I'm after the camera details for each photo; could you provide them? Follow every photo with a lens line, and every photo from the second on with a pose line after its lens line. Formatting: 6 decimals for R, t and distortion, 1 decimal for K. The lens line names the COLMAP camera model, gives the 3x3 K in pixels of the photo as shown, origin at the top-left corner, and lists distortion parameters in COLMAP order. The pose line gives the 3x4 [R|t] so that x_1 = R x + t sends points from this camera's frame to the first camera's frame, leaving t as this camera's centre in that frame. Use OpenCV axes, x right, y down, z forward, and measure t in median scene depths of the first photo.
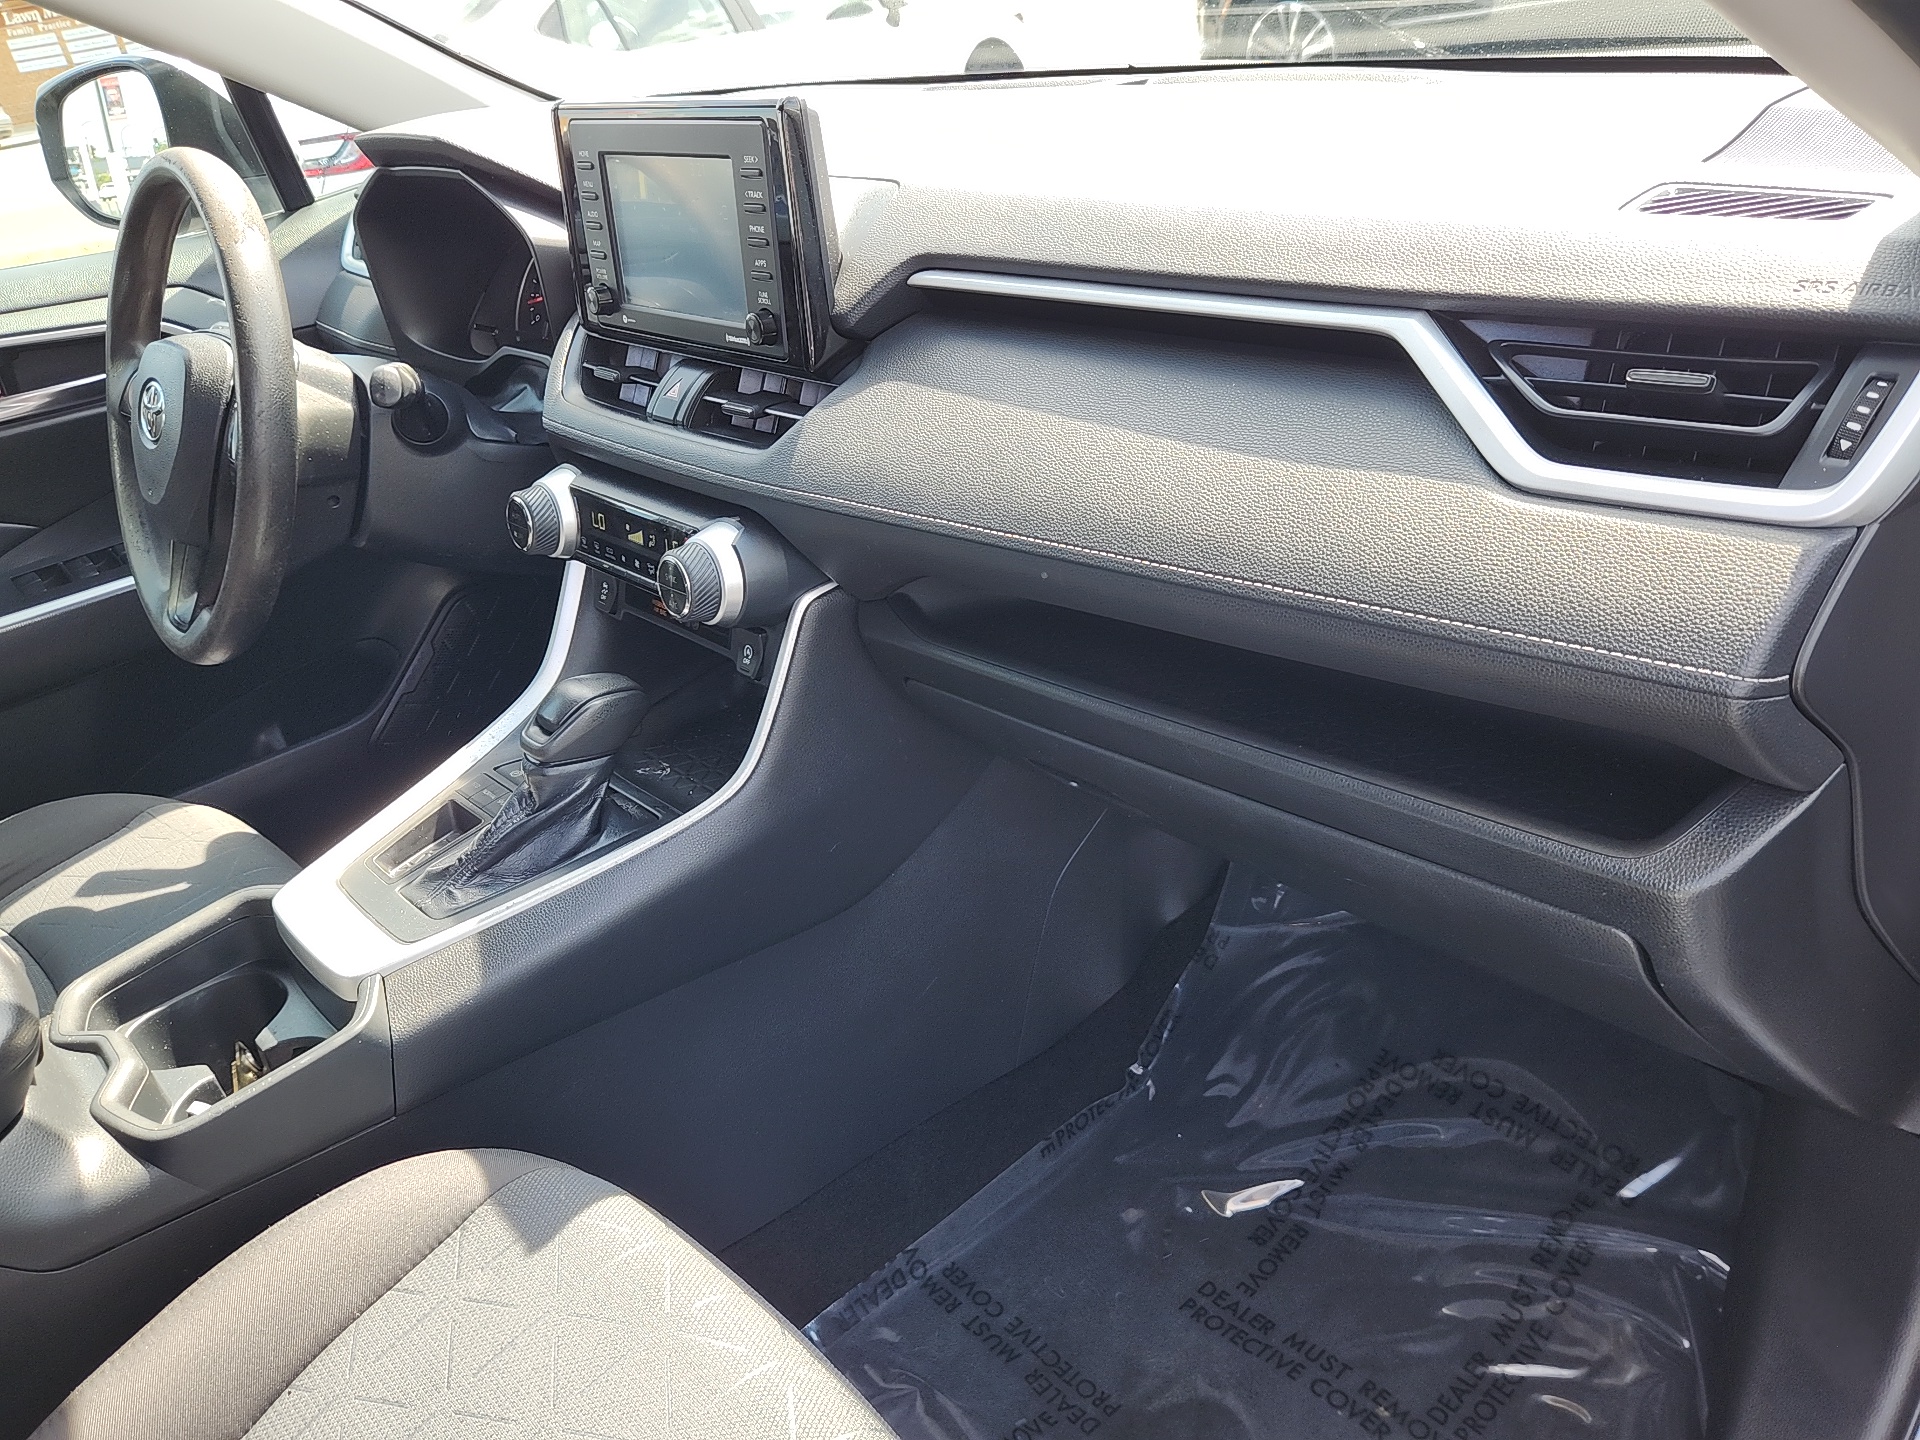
lens RADIAL K [[1482.1, 0, 966.2], [0, 1482.1, 730.7], [0, 0, 1]] dist [0.048539, -0.023149]
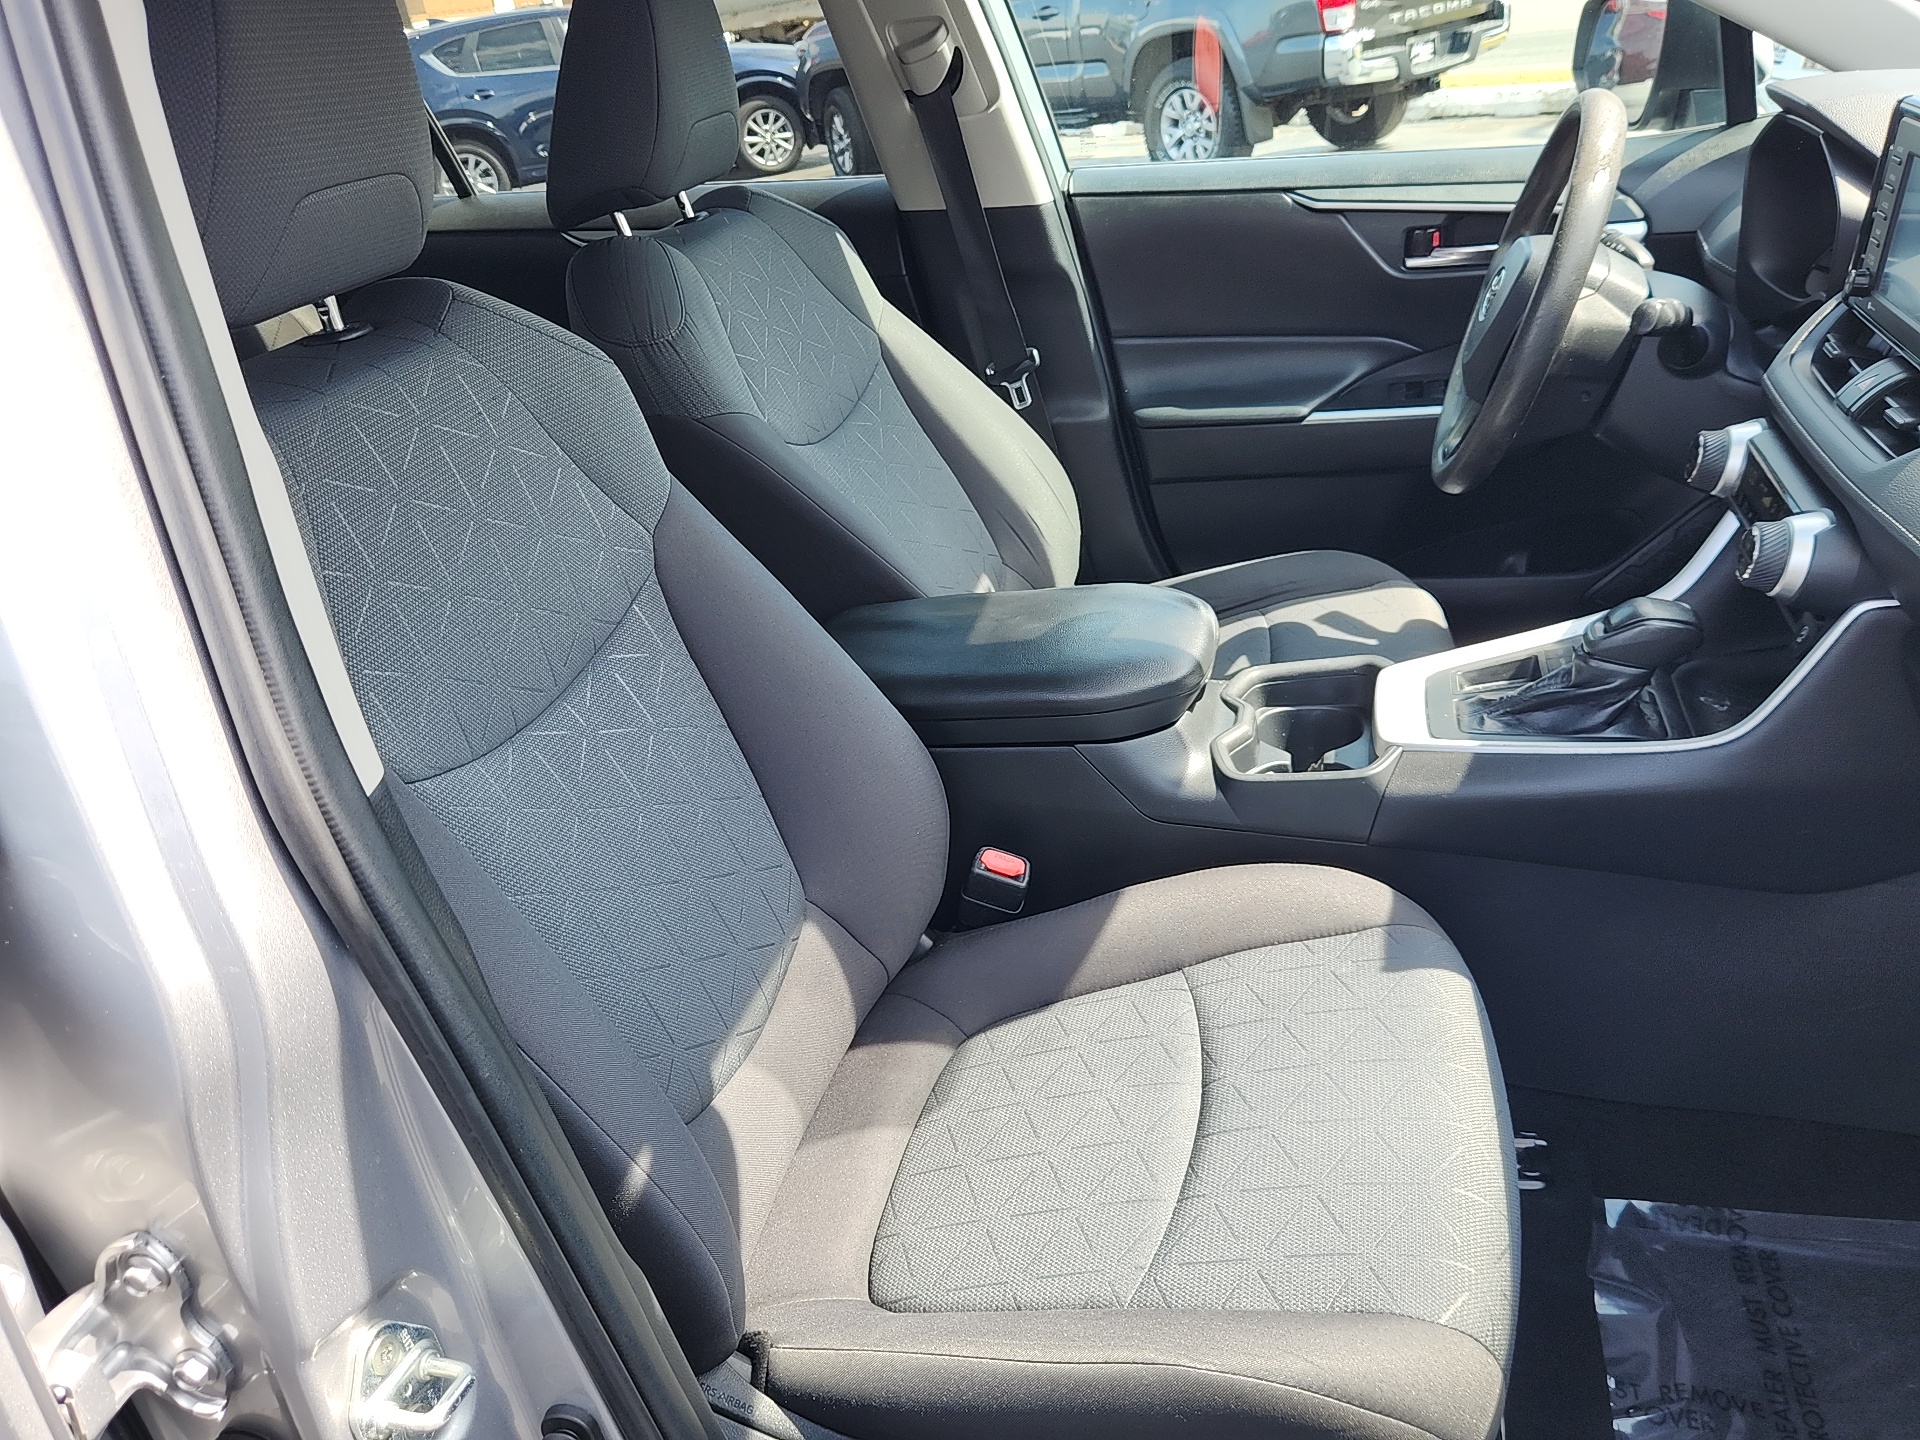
lens RADIAL K [[1482.1, 0, 966.2], [0, 1482.1, 730.7], [0, 0, 1]] dist [0.048539, -0.023149]
pose [[0.569251, 0.425002, -0.703794, 0.305356], [-0.340535, 0.901028, 0.268671, -0.074030], [0.748324, 0.086725, 0.657639, -0.175070]]
